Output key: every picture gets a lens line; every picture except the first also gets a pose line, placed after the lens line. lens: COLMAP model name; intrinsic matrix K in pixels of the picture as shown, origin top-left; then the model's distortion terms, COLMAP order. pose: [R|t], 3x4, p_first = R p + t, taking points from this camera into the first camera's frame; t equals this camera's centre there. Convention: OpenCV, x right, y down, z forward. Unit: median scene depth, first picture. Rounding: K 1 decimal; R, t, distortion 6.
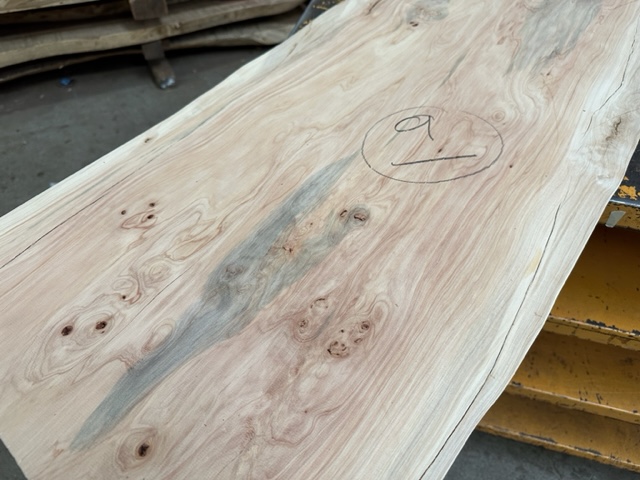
lens RADIAL K [[458.8, 0, 321.6], [0, 458.8, 251.9], [0, 0, 1]] dist [-0.001952, -0.020006]
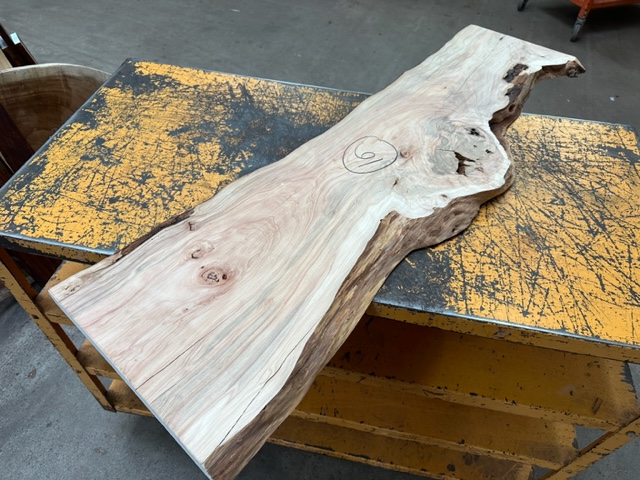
lens RADIAL K [[458.8, 0, 321.9], [0, 458.8, 255.1], [0, 0, 1]] dist [-0.001952, -0.020006]
pose [[0.997361, -0.030317, 0.065972, 0.218695], [0.032585, 0.998905, -0.033572, -0.028974], [-0.064882, 0.035633, 0.997257, -0.112972]]
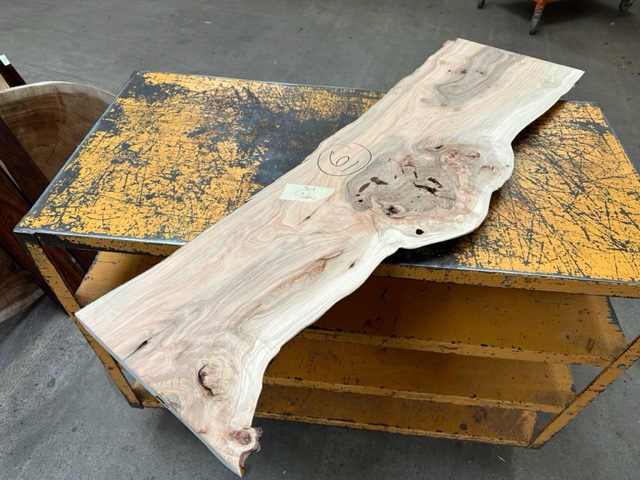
lens RADIAL K [[458.8, 0, 325.6], [0, 458.8, 254.0], [0, 0, 1]] dist [-0.001952, -0.020006]
pose [[0.986871, -0.108467, 0.119670, 0.171133], [0.114424, 0.992455, -0.044059, -0.002125], [-0.113988, 0.057173, 0.991836, -0.157542]]
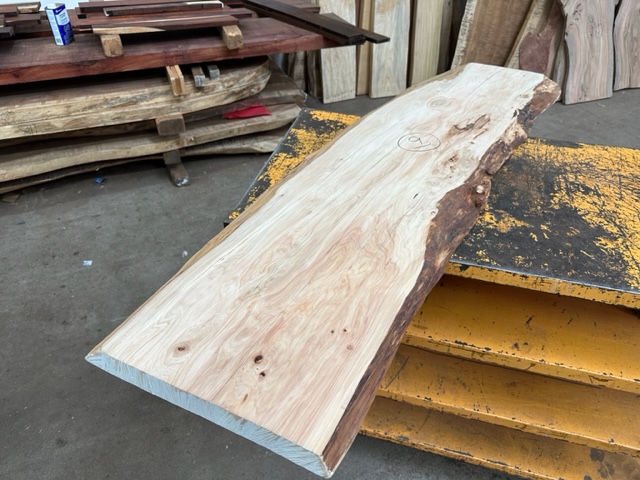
lens RADIAL K [[458.8, 0, 317.9], [0, 458.8, 253.6], [0, 0, 1]] dist [-0.001952, -0.020006]
pose [[0.999923, 0.001660, -0.012284, 0.049702], [-0.003879, 0.983127, -0.182884, 0.050014], [0.011774, 0.182918, 0.983058, -0.193007]]
